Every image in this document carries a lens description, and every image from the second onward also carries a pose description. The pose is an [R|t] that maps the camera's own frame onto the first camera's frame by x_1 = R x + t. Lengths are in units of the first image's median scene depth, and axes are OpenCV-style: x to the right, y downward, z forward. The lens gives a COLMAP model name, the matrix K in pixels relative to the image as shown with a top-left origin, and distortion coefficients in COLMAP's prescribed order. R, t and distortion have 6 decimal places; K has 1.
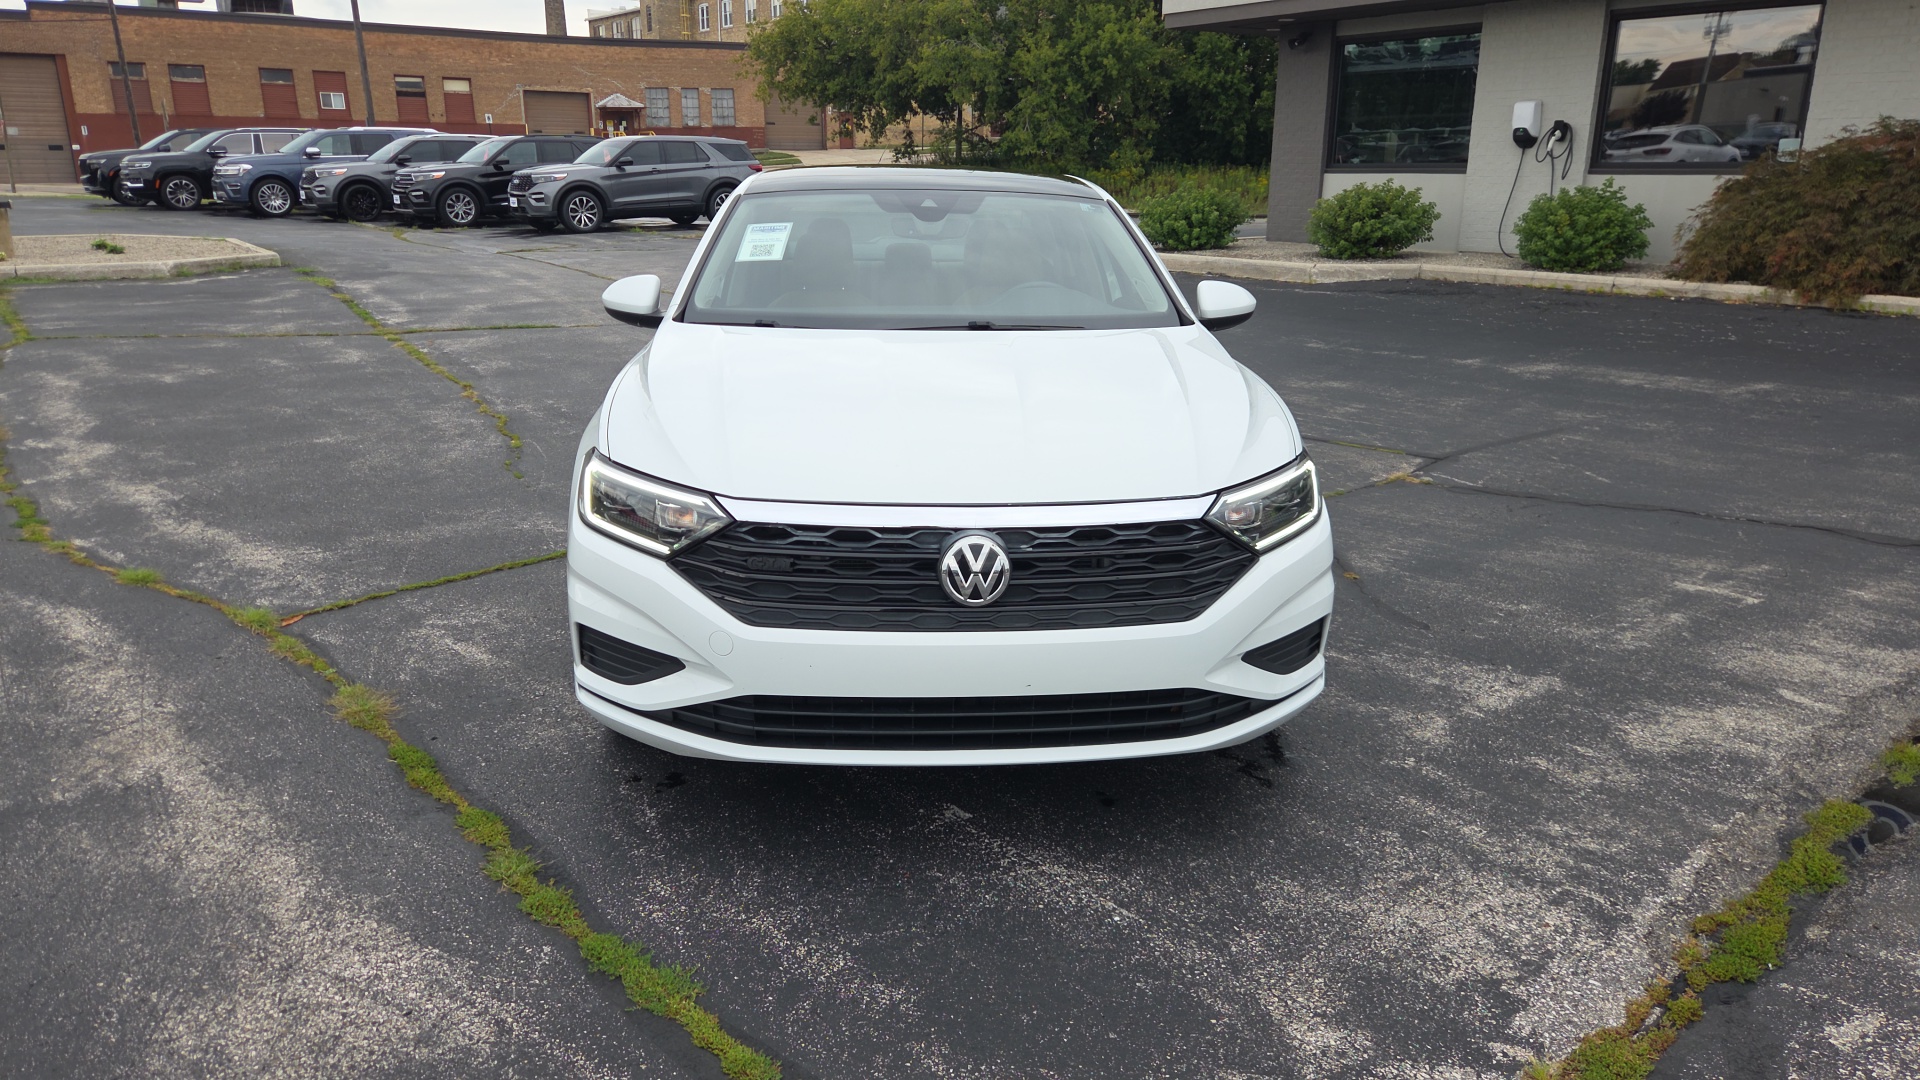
lens RADIAL K [[1281.1, 0, 964.4], [0, 1281.1, 546.4], [0, 0, 1]] dist [0.060454, -0.044534]
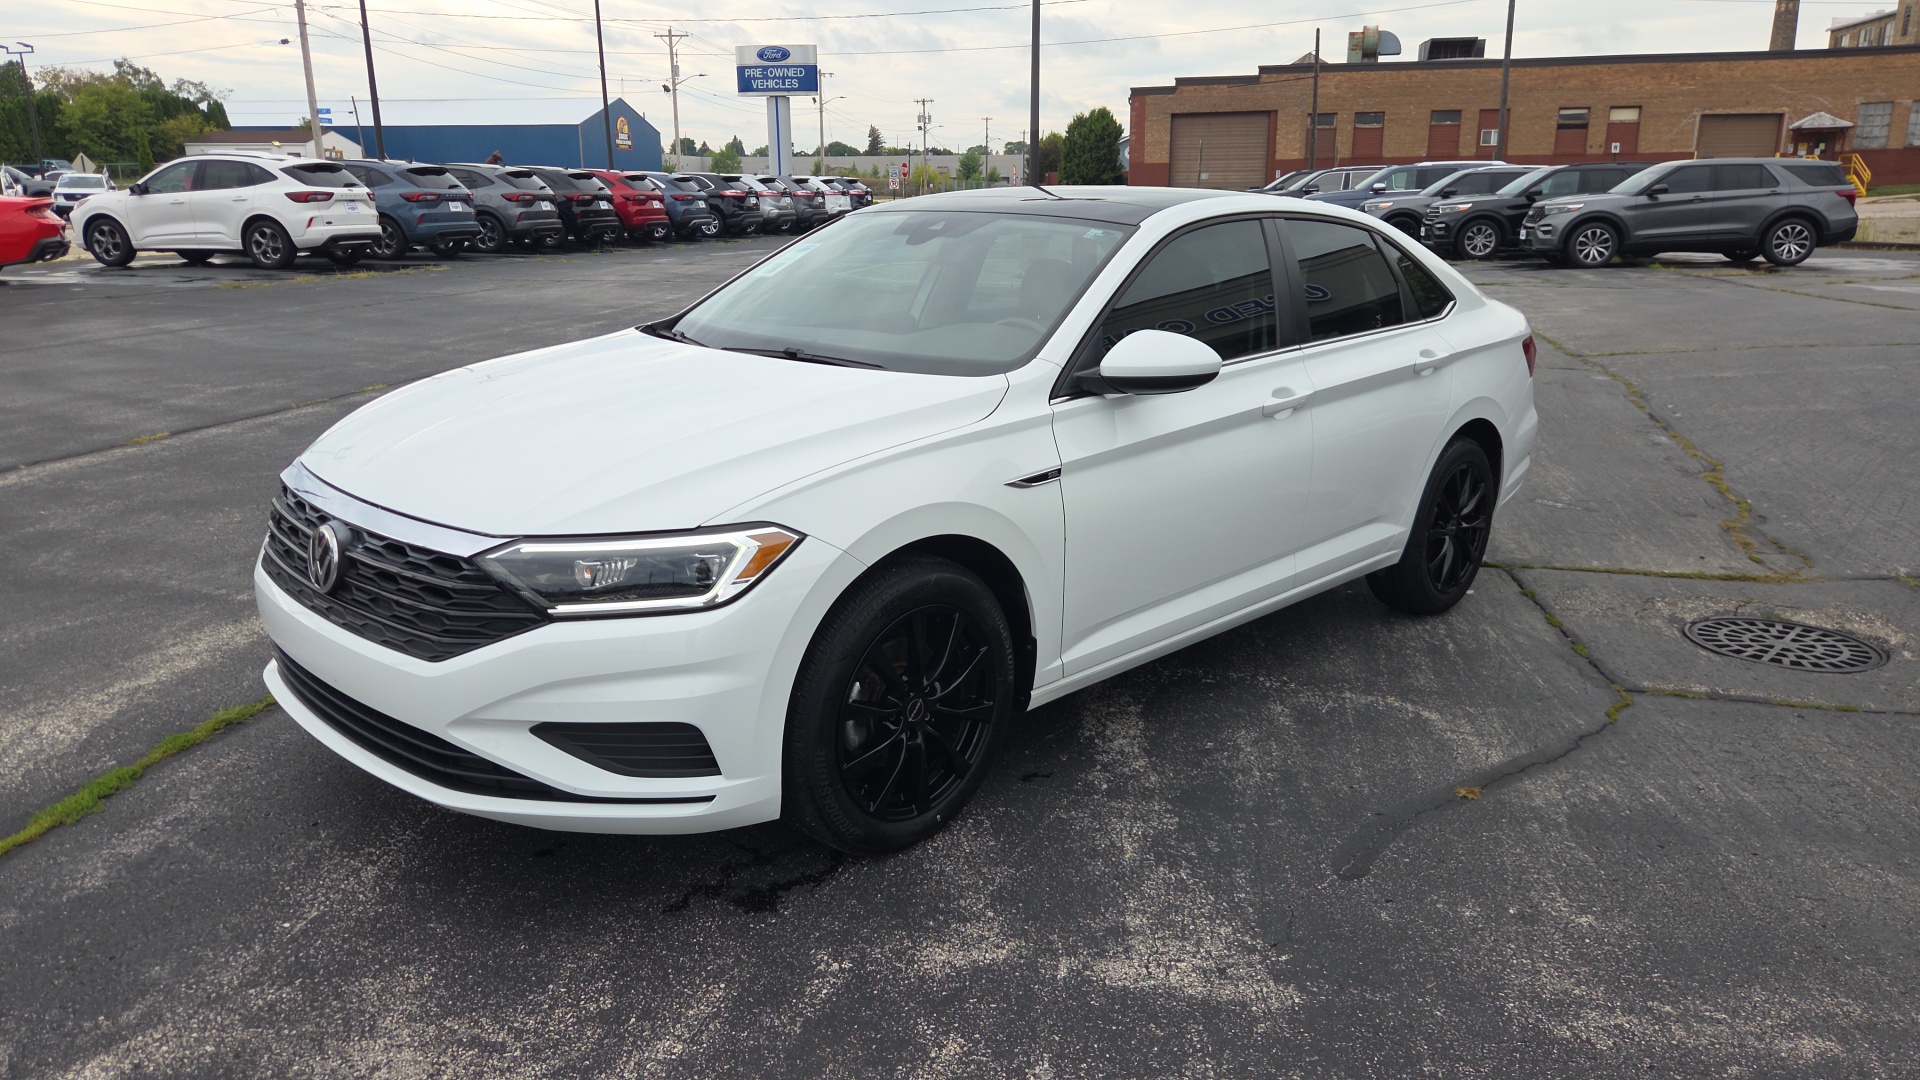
lens RADIAL K [[1281.1, 0, 948.1], [0, 1281.1, 542.4], [0, 0, 1]] dist [0.060454, -0.044534]
pose [[0.657475, 0.191116, -0.728835, 0.565453], [-0.210875, 0.975315, 0.065520, -0.086780], [0.723366, 0.110615, 0.681547, 0.324282]]
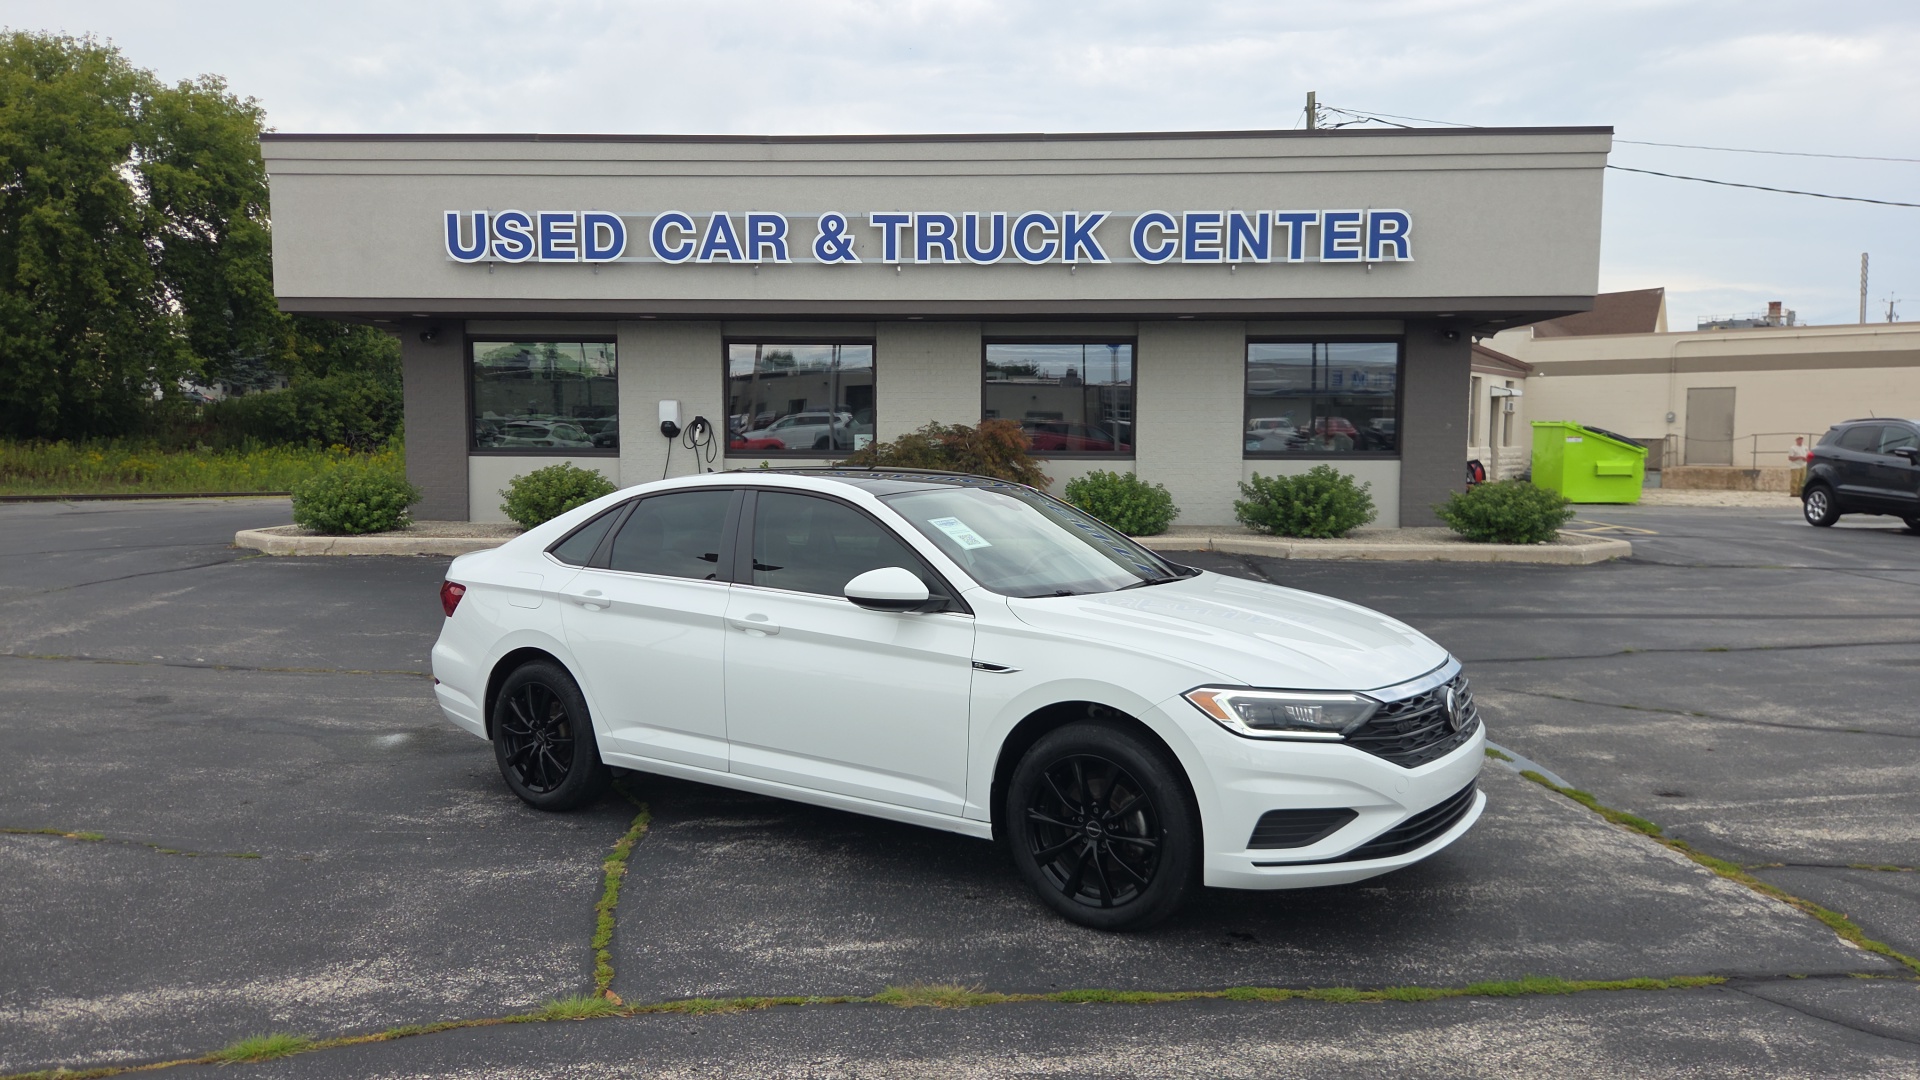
lens RADIAL K [[1281.1, 0, 969.1], [0, 1281.1, 535.7], [0, 0, 1]] dist [0.060454, -0.044534]
pose [[0.626270, -0.056573, 0.777551, -0.855634], [0.218294, 0.970193, -0.105233, -0.082015], [-0.748421, 0.235639, 0.619952, 0.187232]]
